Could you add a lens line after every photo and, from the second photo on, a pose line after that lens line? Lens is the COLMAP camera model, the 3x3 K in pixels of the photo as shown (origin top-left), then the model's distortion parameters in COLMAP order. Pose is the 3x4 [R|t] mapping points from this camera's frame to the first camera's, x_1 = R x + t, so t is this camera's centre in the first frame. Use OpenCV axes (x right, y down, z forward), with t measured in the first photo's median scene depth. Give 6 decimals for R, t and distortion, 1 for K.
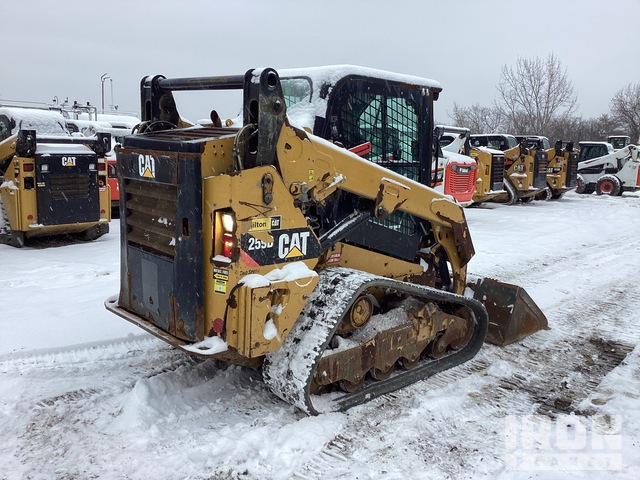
lens RADIAL K [[593.3, 0, 325.1], [0, 593.3, 240.0], [0, 0, 1]] dist [0.021895, 0.000000]
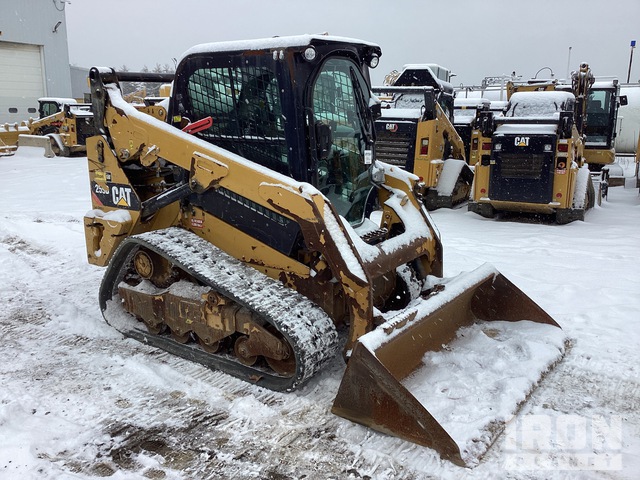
lens RADIAL K [[593.3, 0, 317.3], [0, 593.3, 239.1], [0, 0, 1]] dist [0.021895, 0.000000]
pose [[0.157969, 0.176704, -0.971505, 1.231984], [-0.154907, 0.976111, 0.152354, -0.156637], [0.975218, 0.126426, 0.181568, 1.109684]]
